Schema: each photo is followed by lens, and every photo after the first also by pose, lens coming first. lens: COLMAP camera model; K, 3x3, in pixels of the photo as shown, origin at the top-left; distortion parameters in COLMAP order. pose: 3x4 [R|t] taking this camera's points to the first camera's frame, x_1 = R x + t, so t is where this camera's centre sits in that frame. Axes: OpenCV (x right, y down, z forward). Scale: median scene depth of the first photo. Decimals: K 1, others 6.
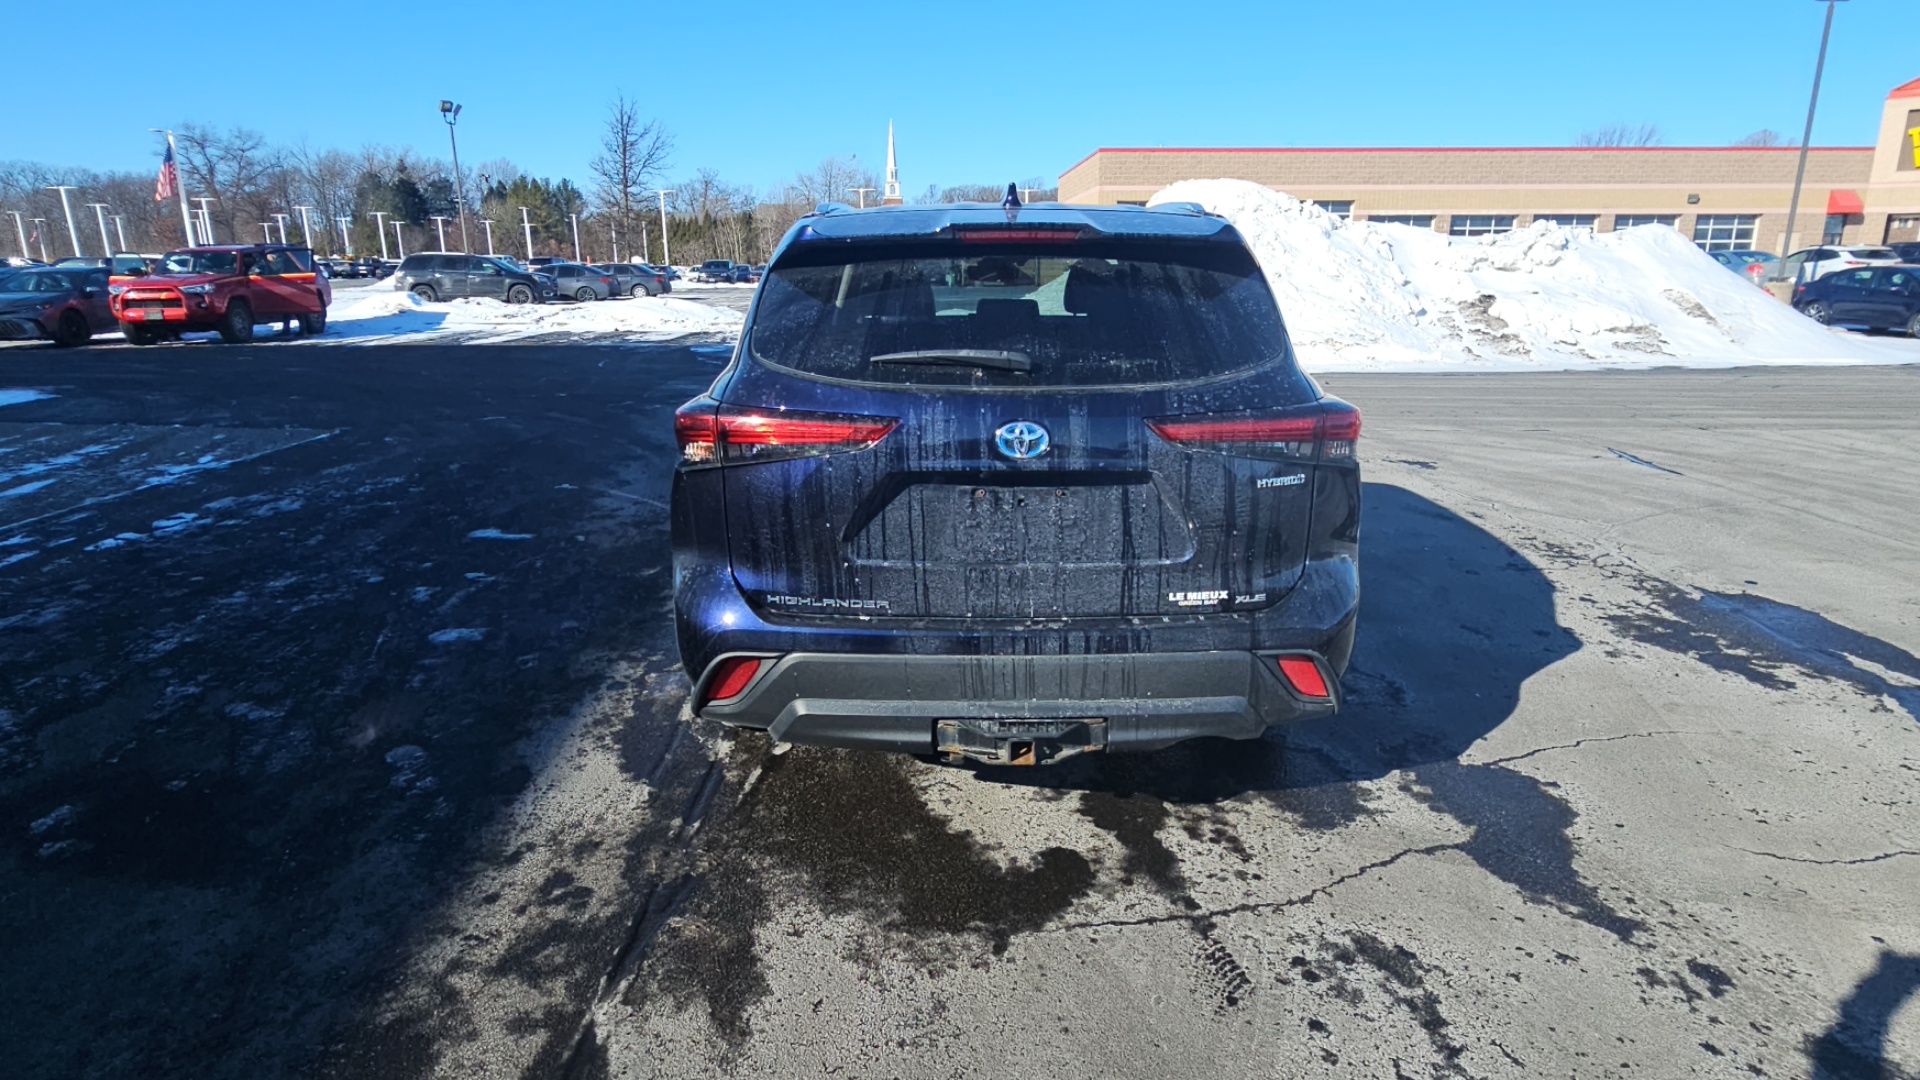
lens RADIAL K [[1069.2, 0, 984.0], [0, 1069.2, 535.2], [0, 0, 1]] dist [0.002519, -0.000044]
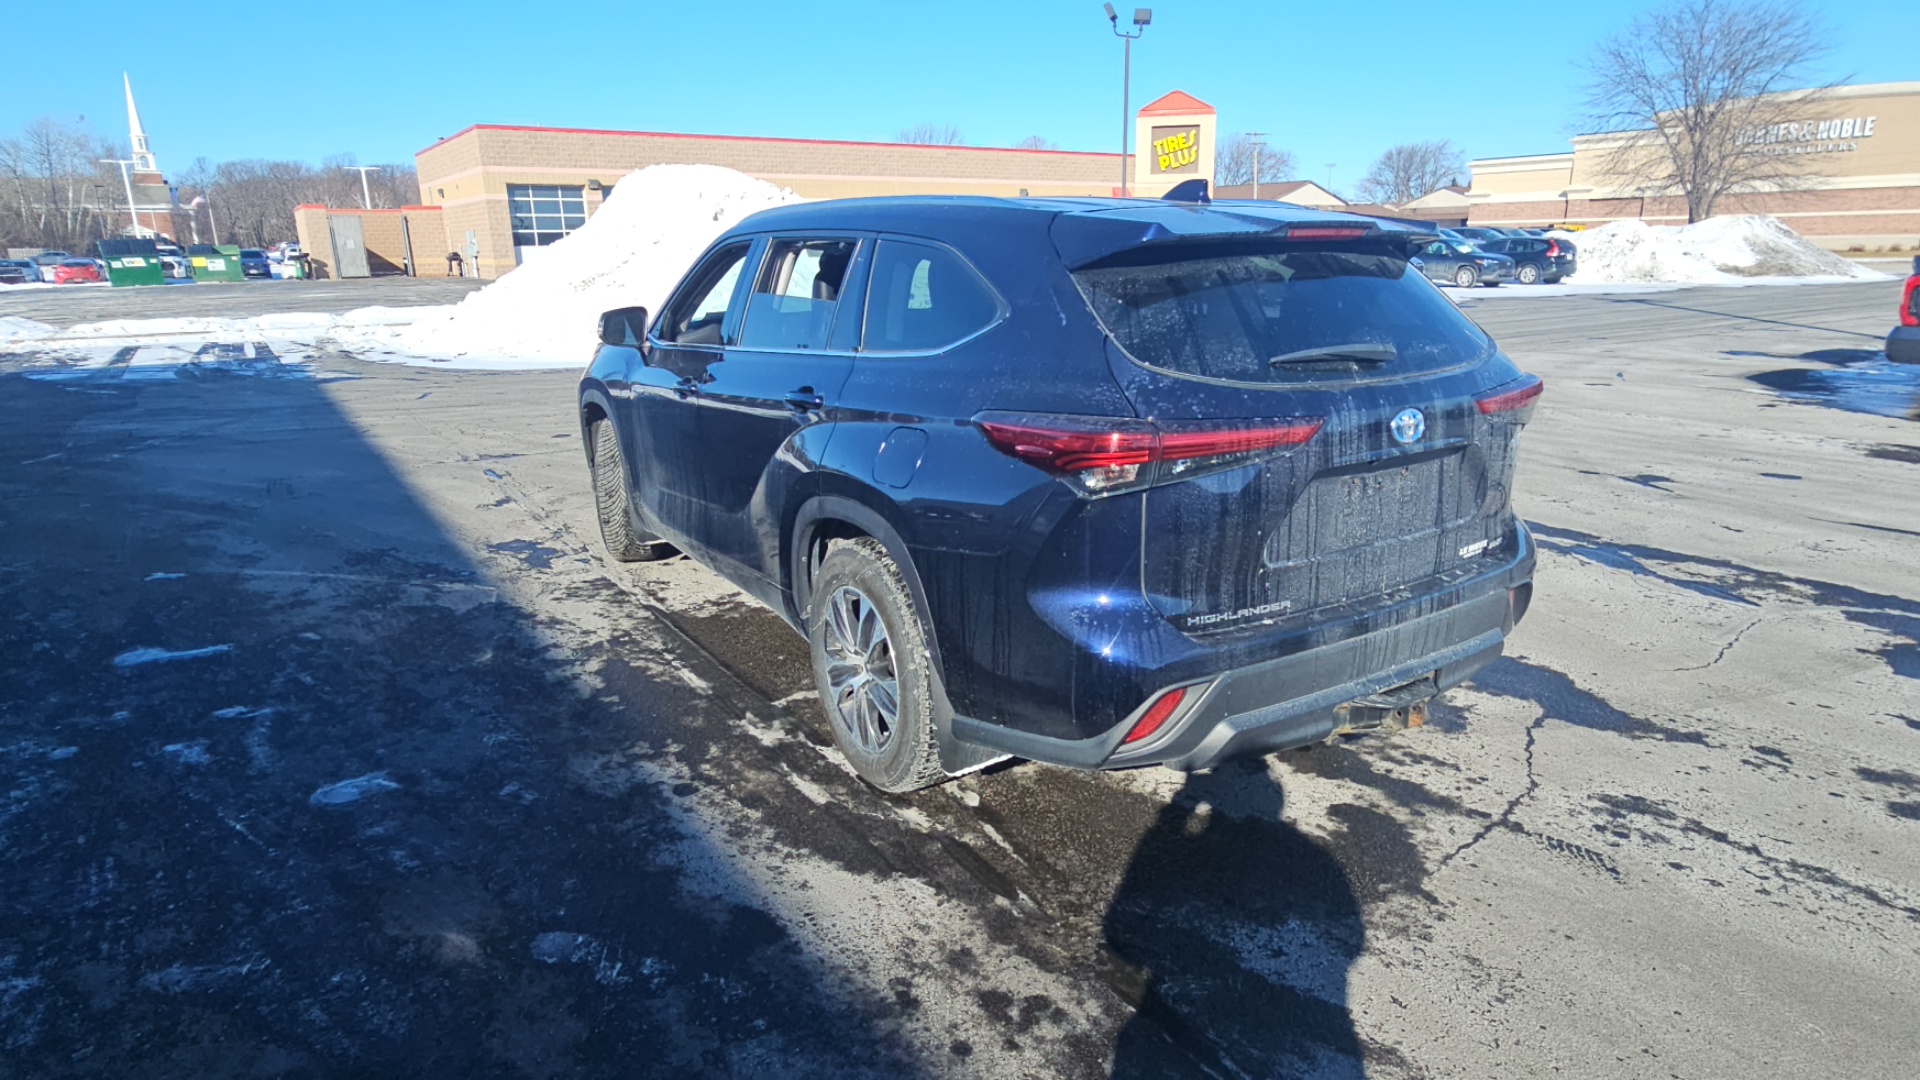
lens RADIAL K [[1069.2, 0, 983.2], [0, 1069.2, 531.8], [0, 0, 1]] dist [0.002519, -0.000044]
pose [[0.845084, -0.146857, 0.514069, -0.635690], [0.142138, 0.988645, 0.048769, -0.069335], [-0.515393, 0.031855, 0.856361, 0.219843]]
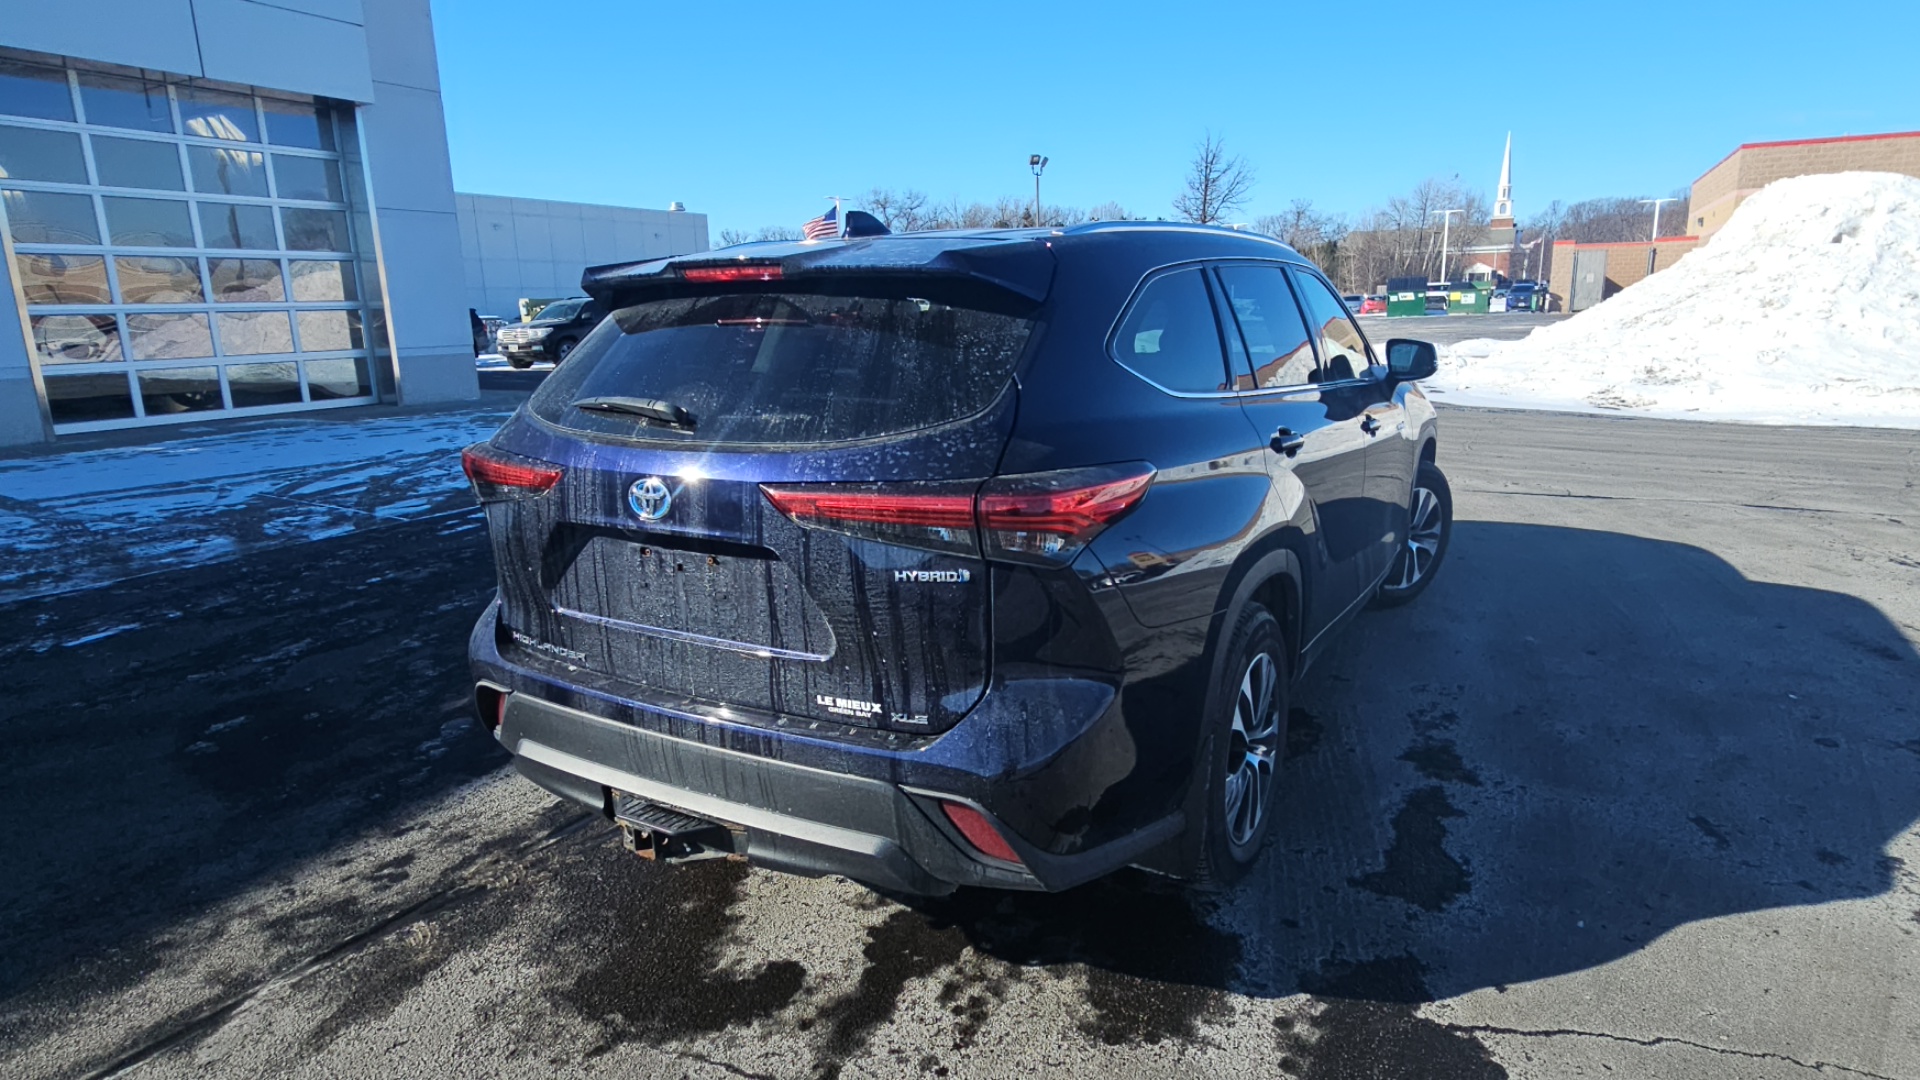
lens RADIAL K [[1069.2, 0, 983.3], [0, 1069.2, 534.6], [0, 0, 1]] dist [0.002519, -0.000044]
pose [[0.865005, 0.091877, -0.493280, 0.520899], [-0.105398, 0.994430, 0.000395, -0.063669], [0.490569, 0.051649, 0.869870, 0.253744]]
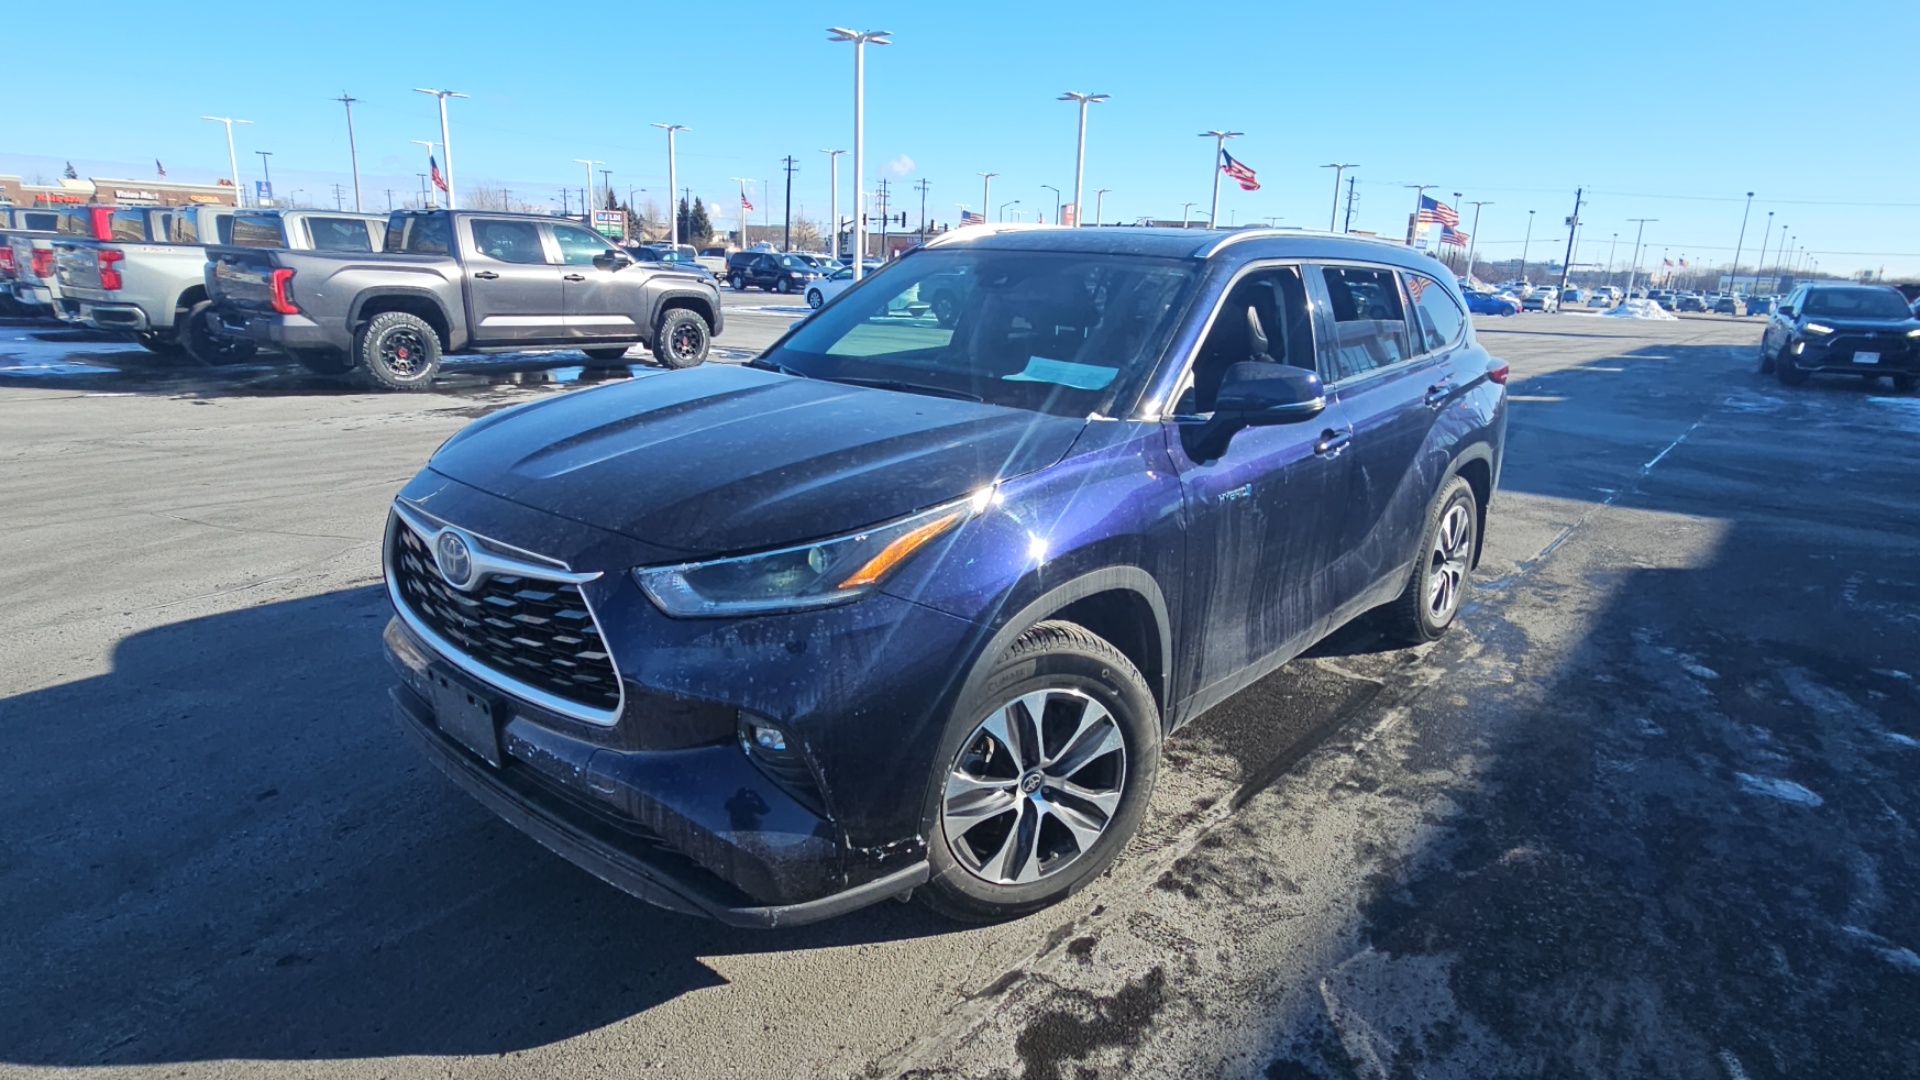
lens RADIAL K [[1069.2, 0, 972.7], [0, 1069.2, 539.4], [0, 0, 1]] dist [0.002519, -0.000044]
pose [[-0.748021, -0.192504, 0.635143, -0.680013], [0.130187, 0.895855, 0.424847, -0.625035], [-0.650781, 0.400481, -0.645057, 2.392537]]
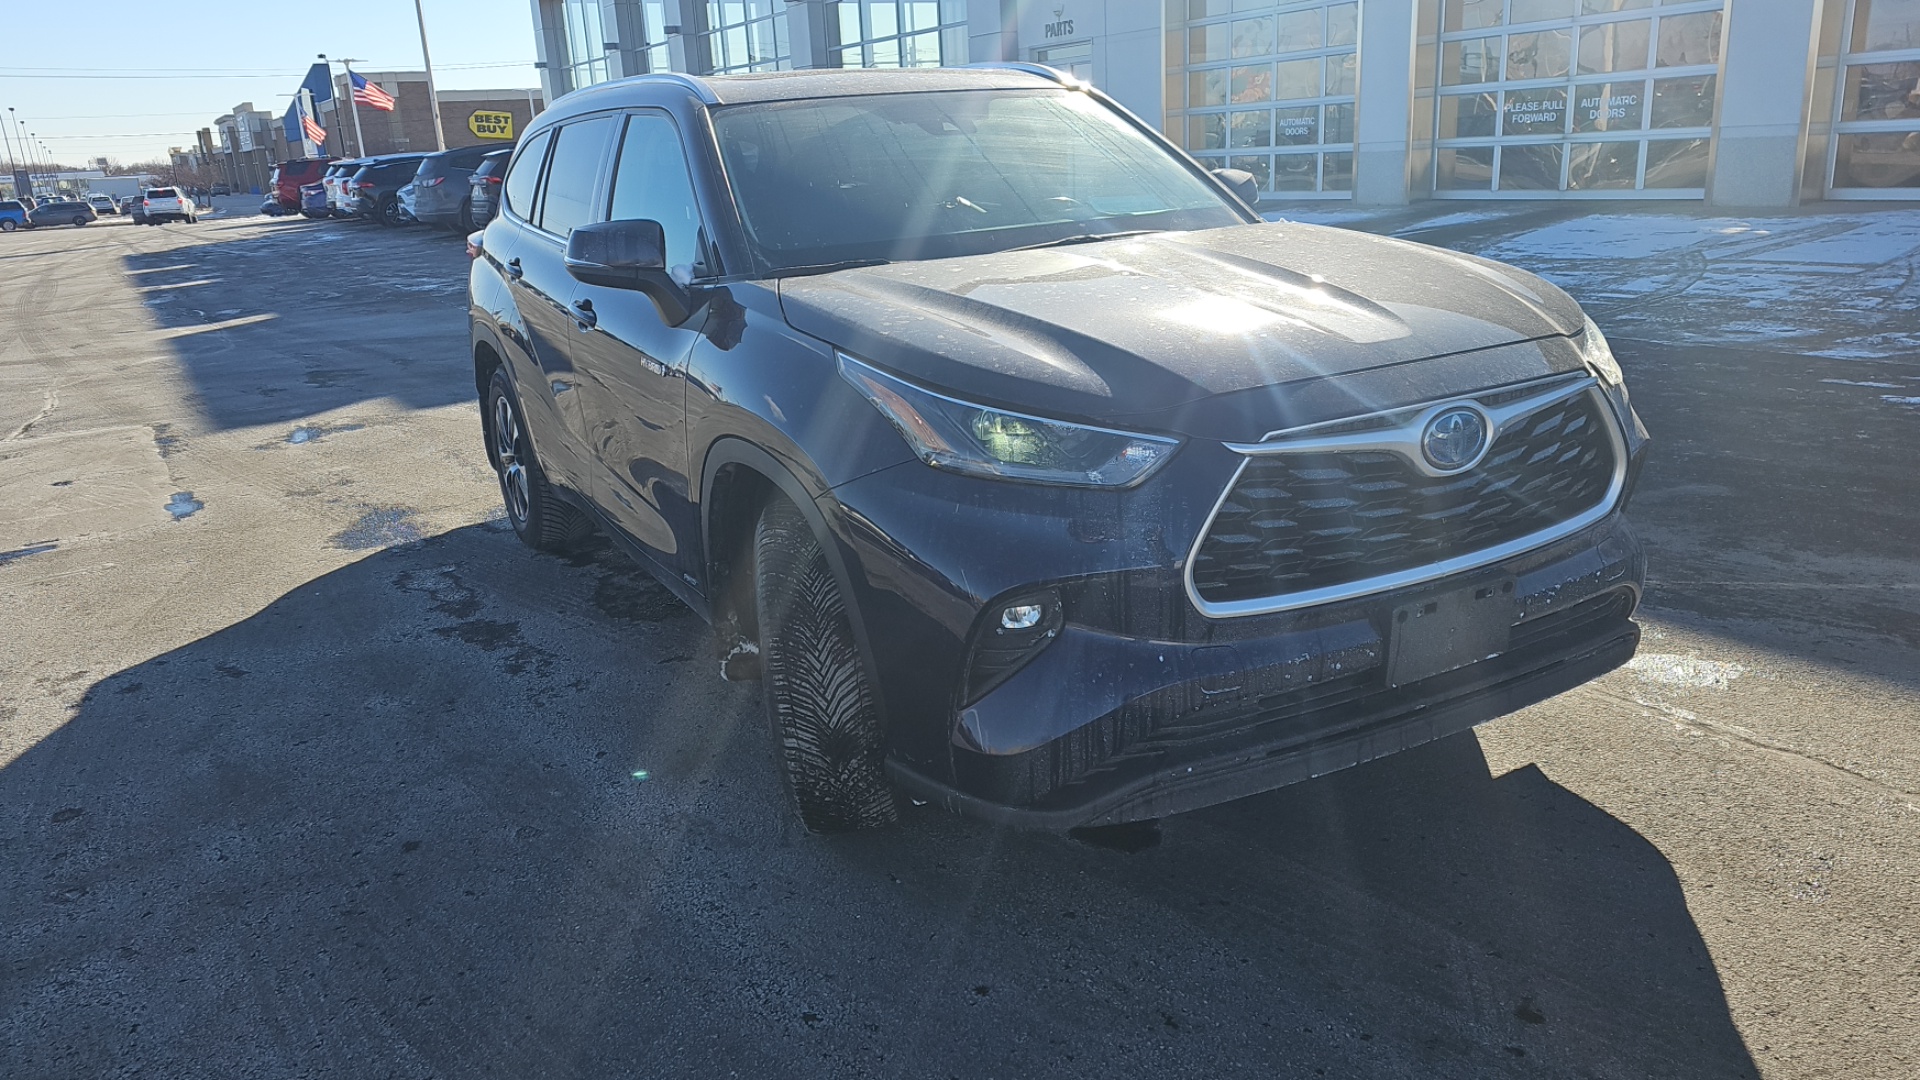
lens RADIAL K [[1370.3, 0, 946.1], [0, 1370.3, 552.9], [0, 0, 1]] dist [0.066704, -0.045949]
pose [[-0.881353, 0.186438, -0.434116, 0.583862], [-0.056888, 0.870285, 0.489252, -0.652803], [0.469020, 0.455900, -0.756423, 2.625620]]
